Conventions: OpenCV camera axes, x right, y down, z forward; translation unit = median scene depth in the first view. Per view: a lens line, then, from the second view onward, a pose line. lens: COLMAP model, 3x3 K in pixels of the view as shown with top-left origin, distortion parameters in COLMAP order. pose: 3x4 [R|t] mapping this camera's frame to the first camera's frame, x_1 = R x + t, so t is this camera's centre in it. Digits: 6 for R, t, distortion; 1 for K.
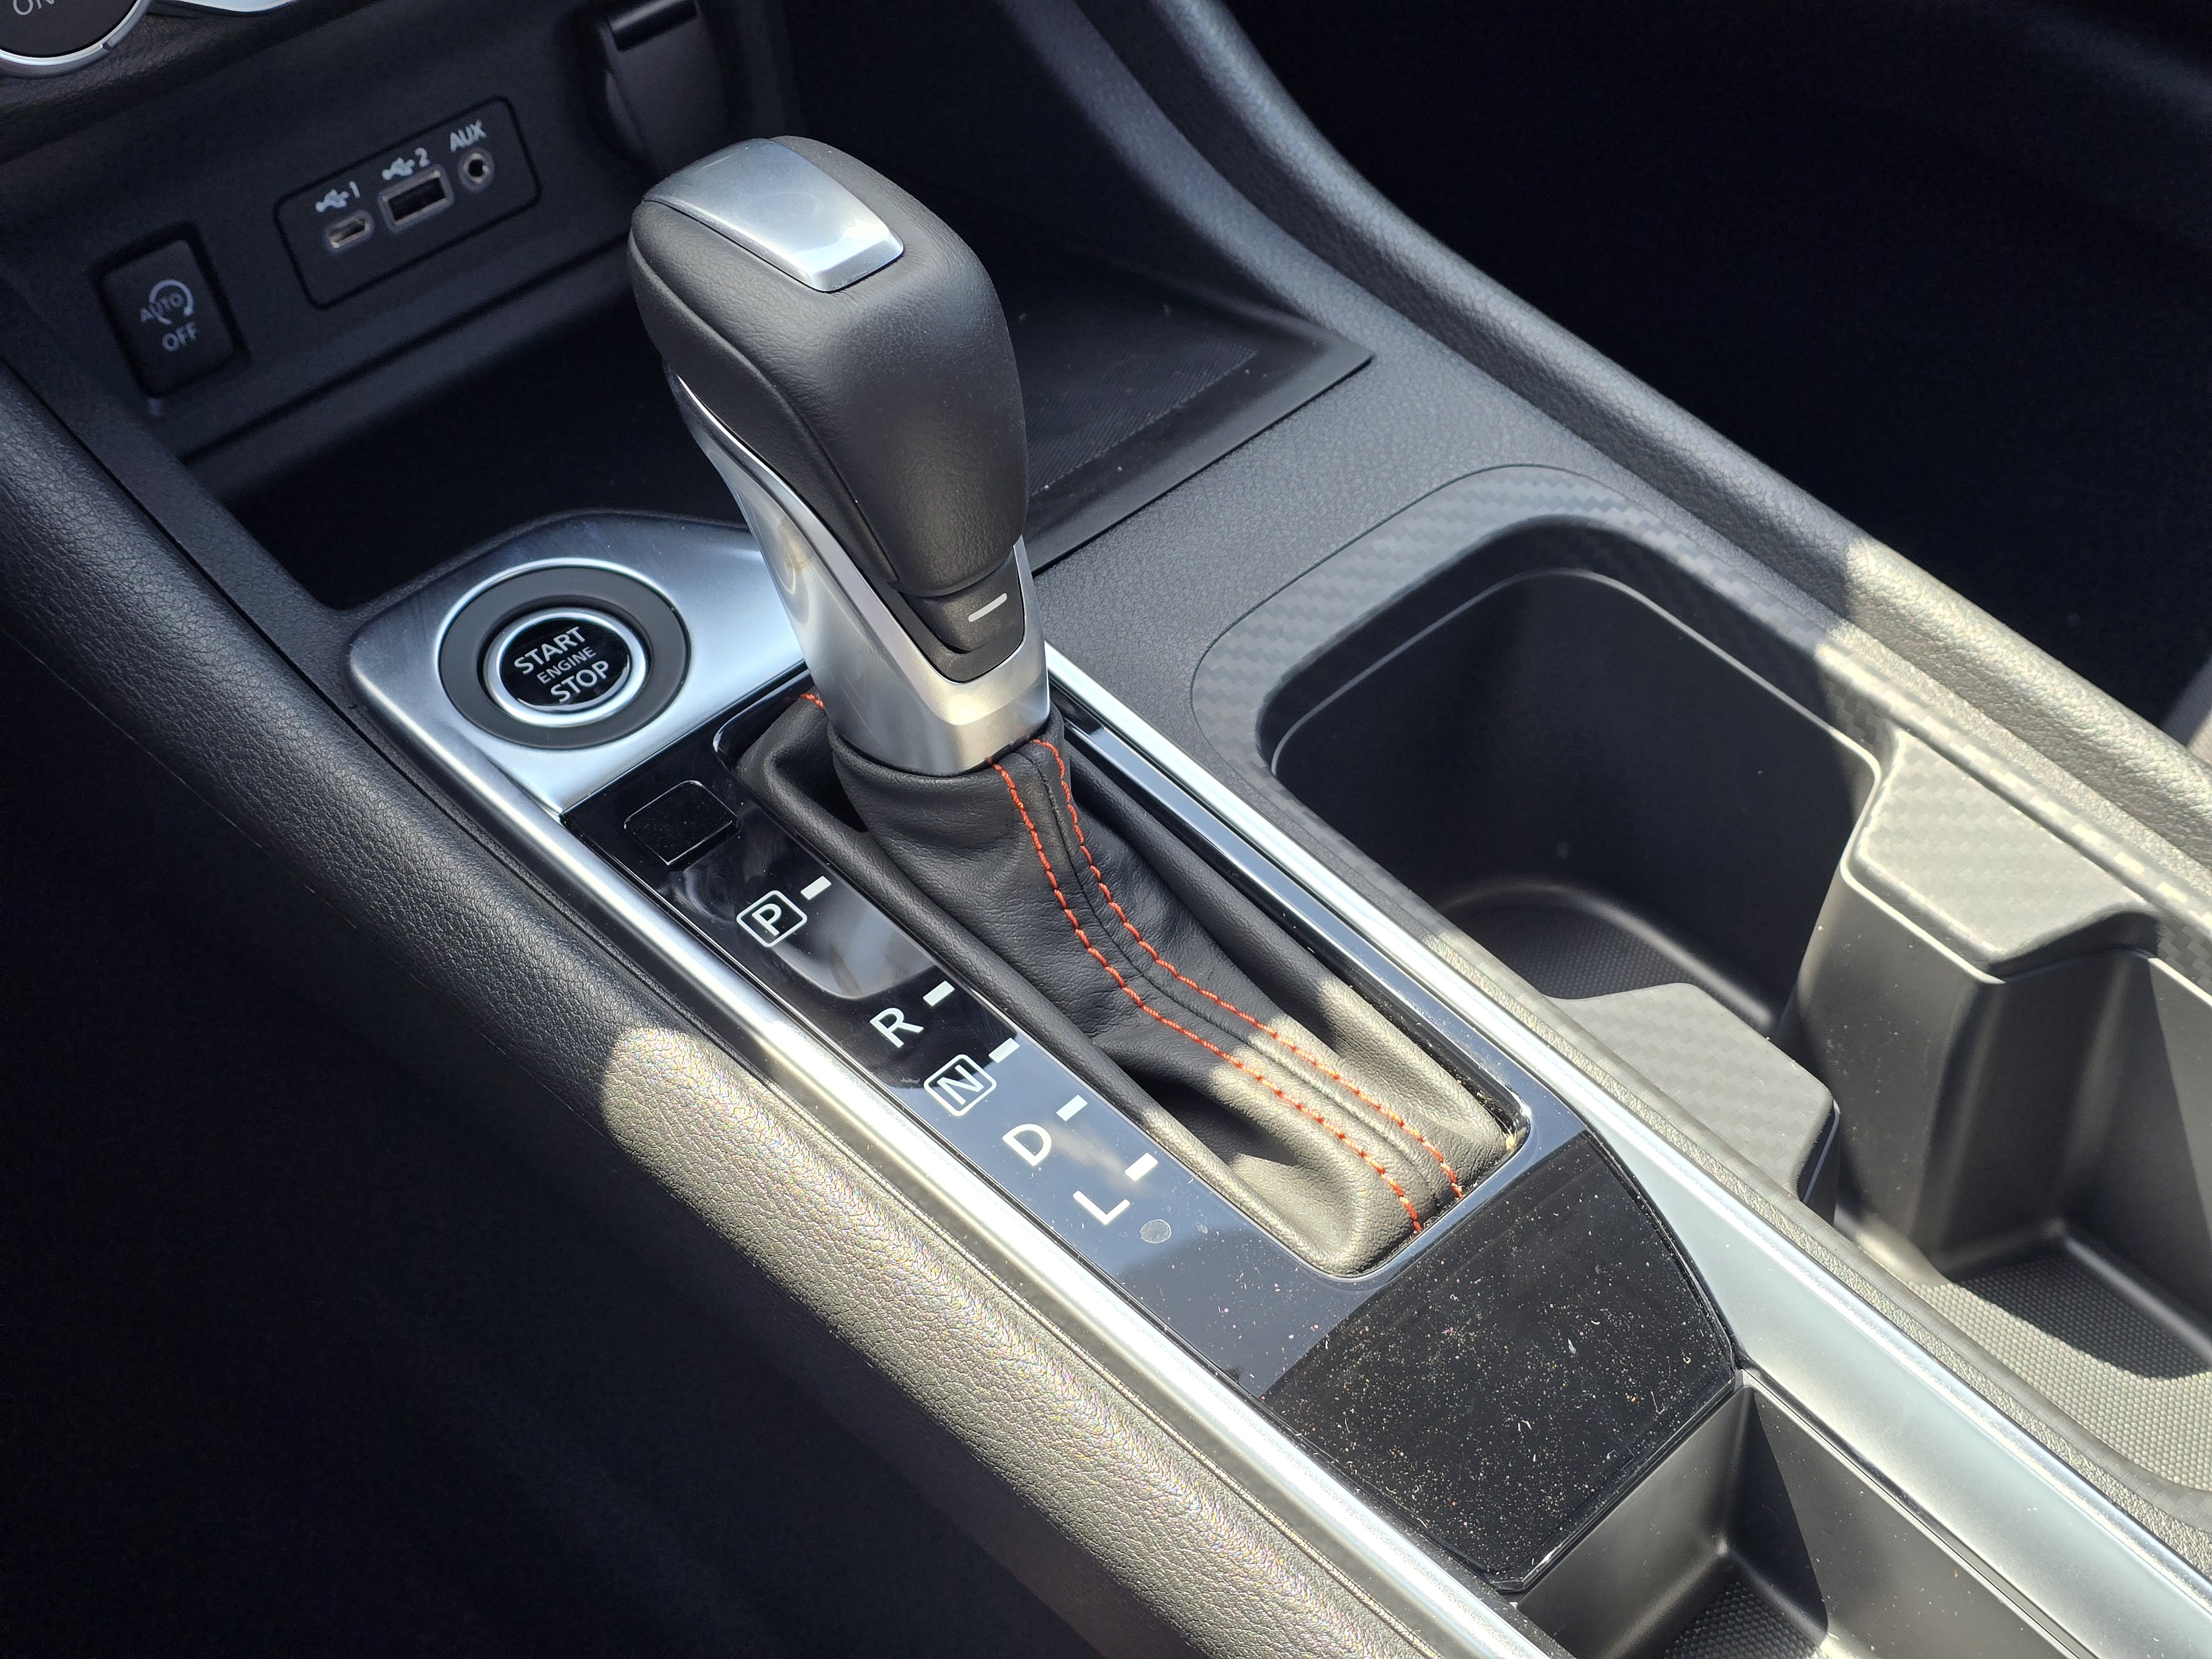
lens RADIAL K [[3033.7, 0, 1126.6], [0, 3033.7, 776.1], [0, 0, 1]] dist [0.097416, 0.000000]
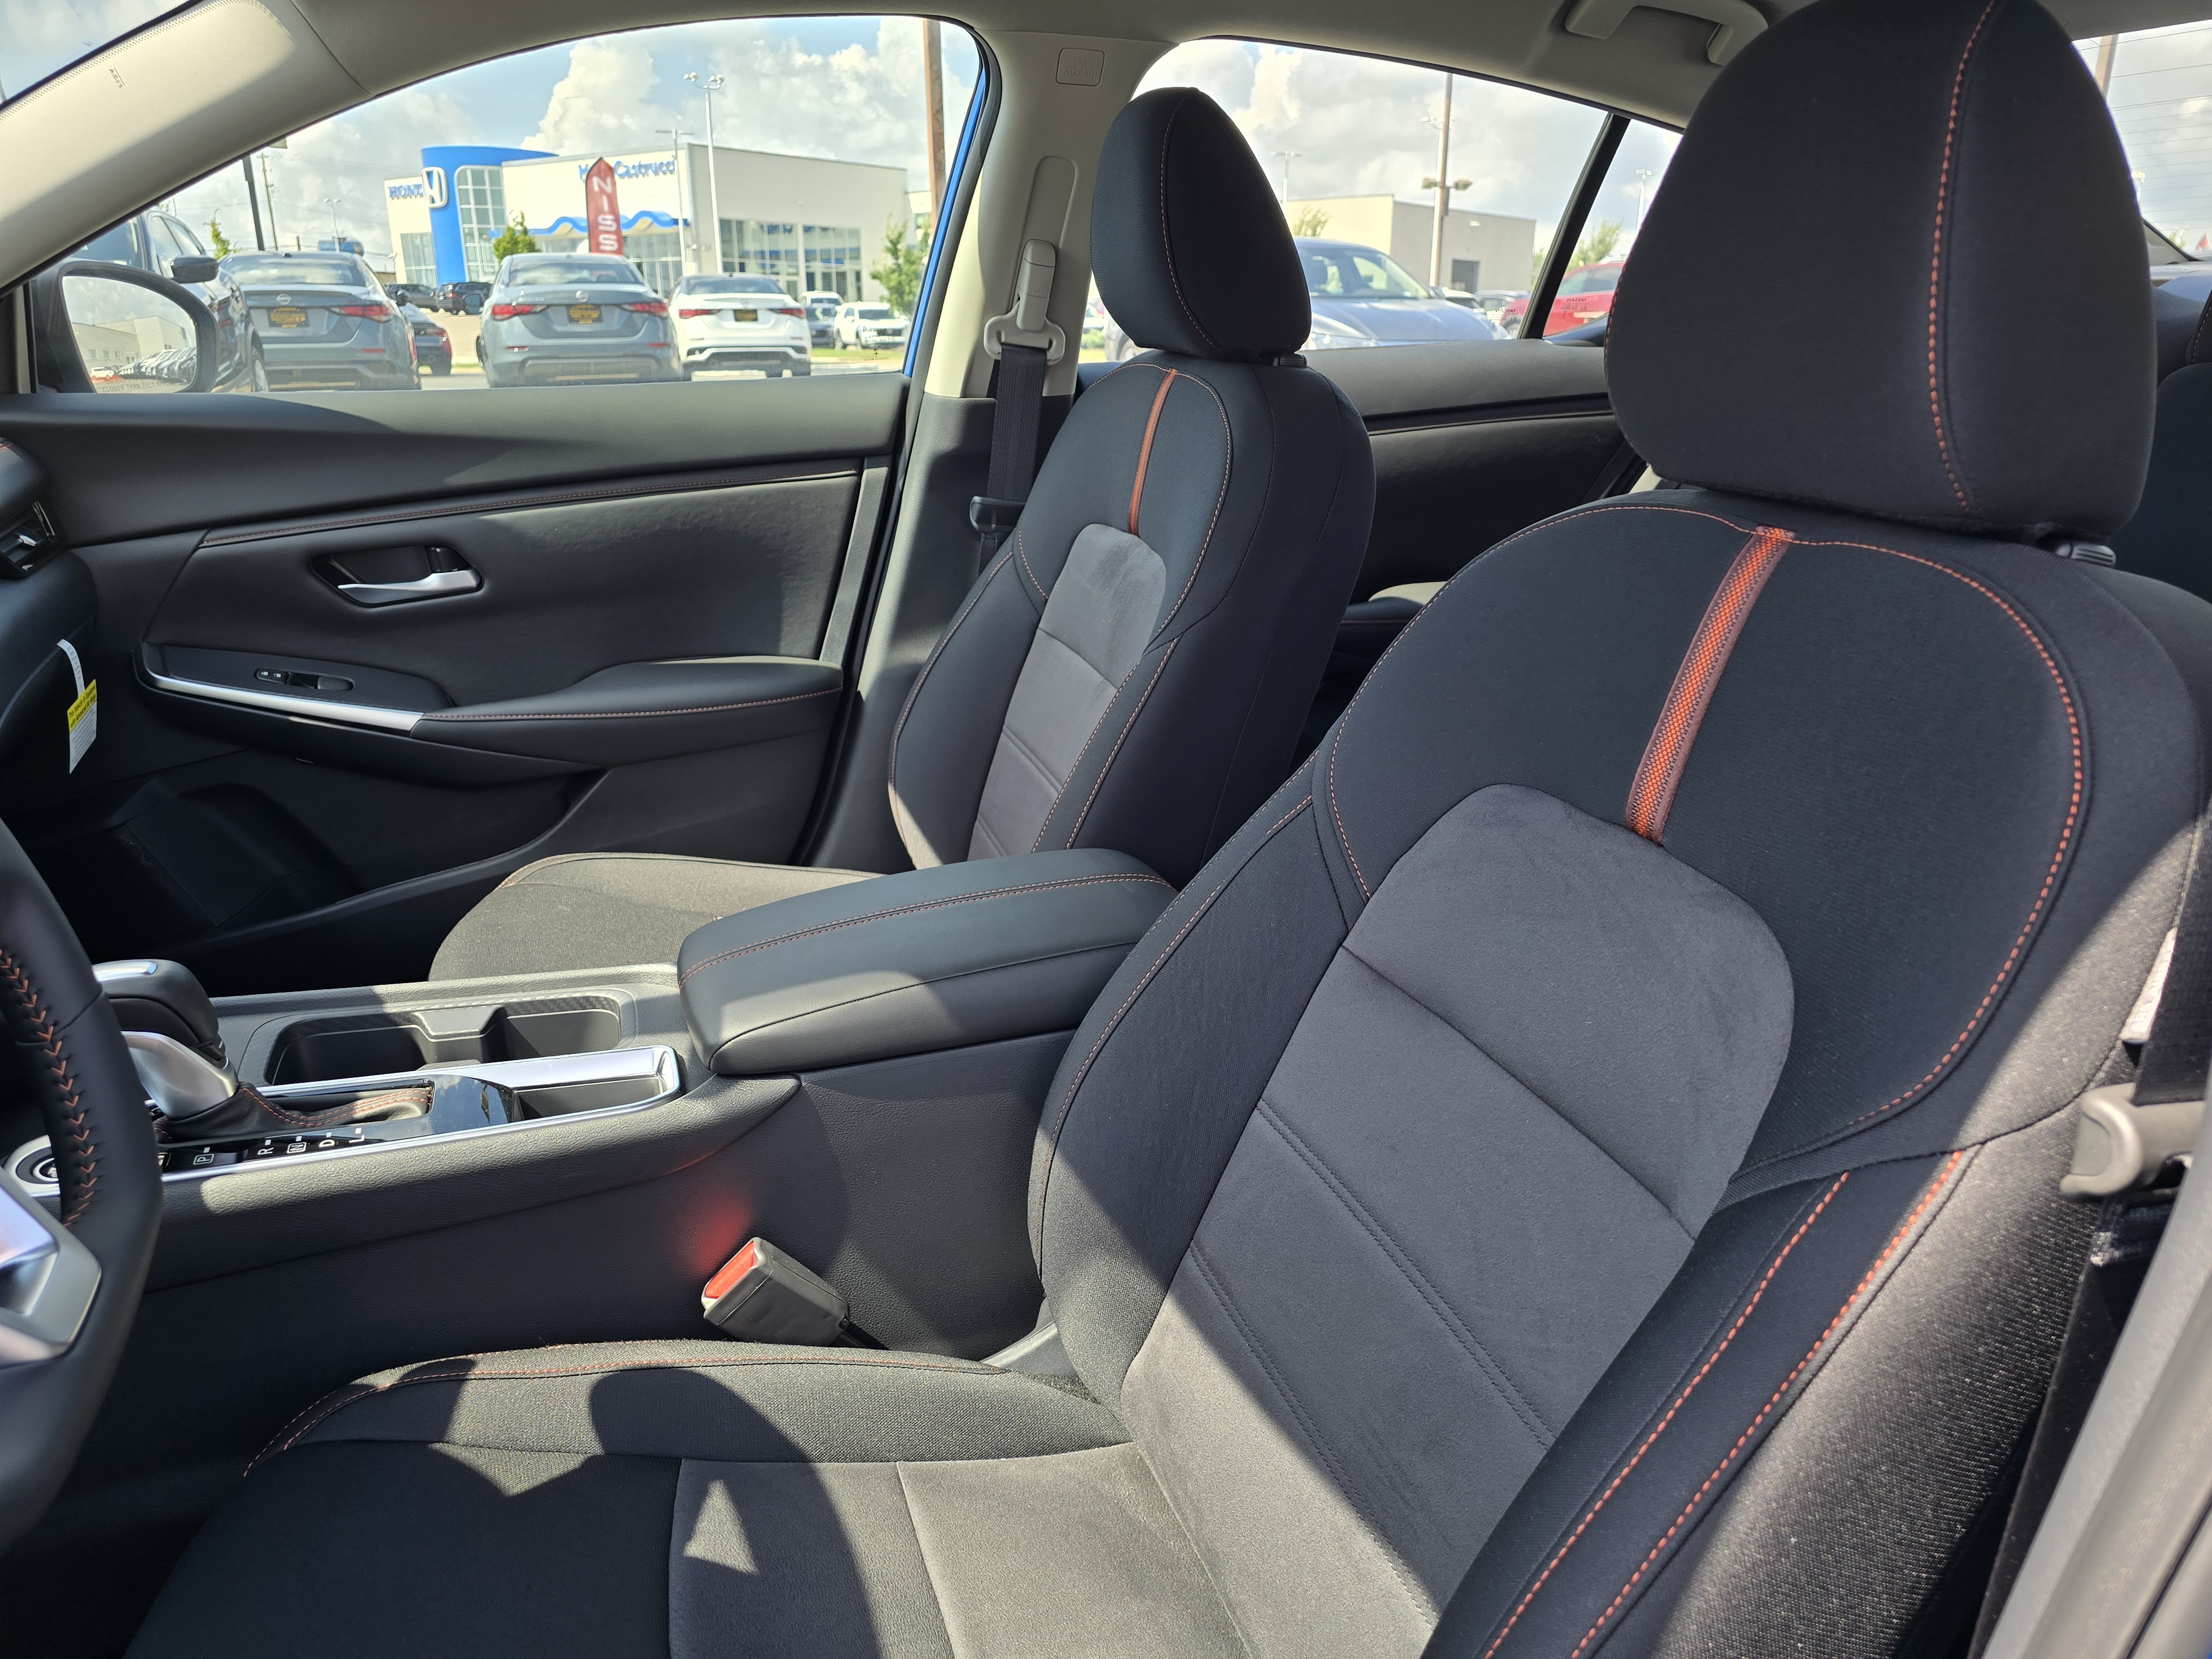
lens RADIAL K [[1528.2, 0, 1119.9], [0, 1528.2, 819.1], [0, 0, 1]] dist [0.066469, -0.062325]
pose [[0.408055, -0.305061, 0.860482, -1.000419], [0.647796, 0.760894, -0.037441, 0.451646], [-0.643313, 0.572694, 0.508104, -0.708419]]
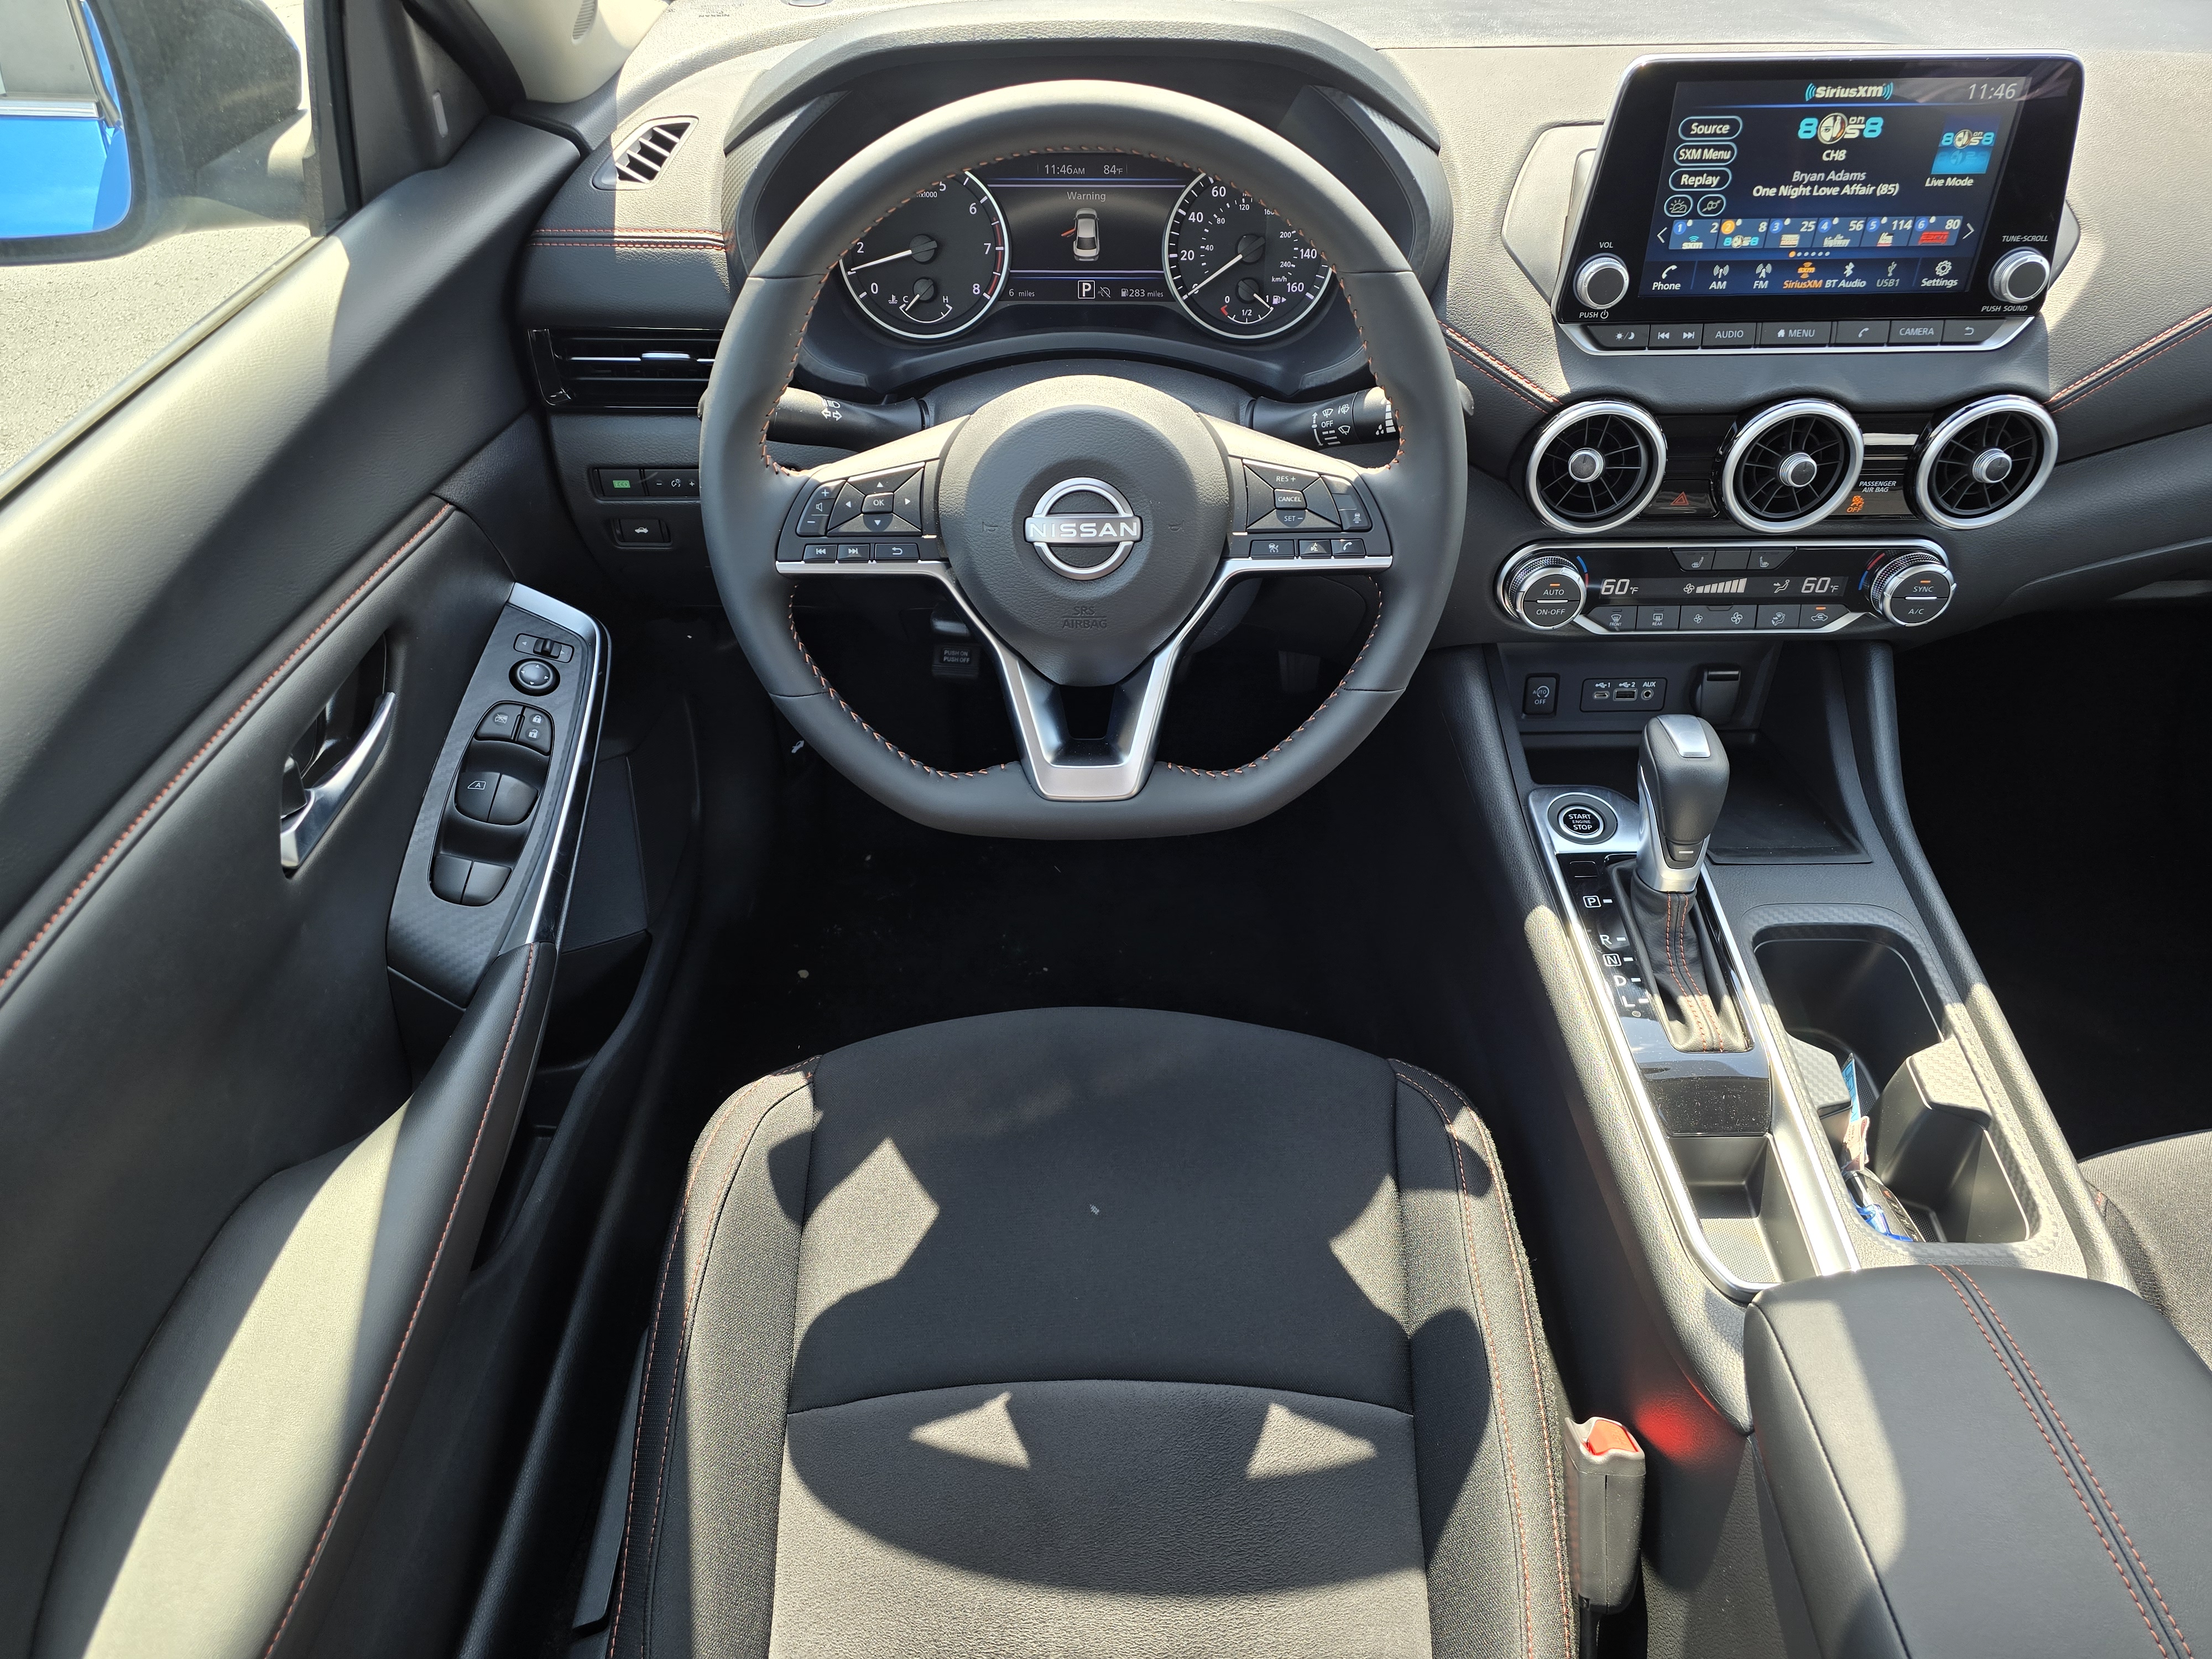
lens RADIAL K [[1528.2, 0, 1106.0], [0, 1528.2, 812.5], [0, 0, 1]] dist [0.066469, -0.062325]
pose [[0.730466, 0.449695, -0.513998, 0.335978], [-0.489354, 0.869630, 0.065392, 0.110179], [0.476395, 0.203760, 0.855295, -0.830197]]
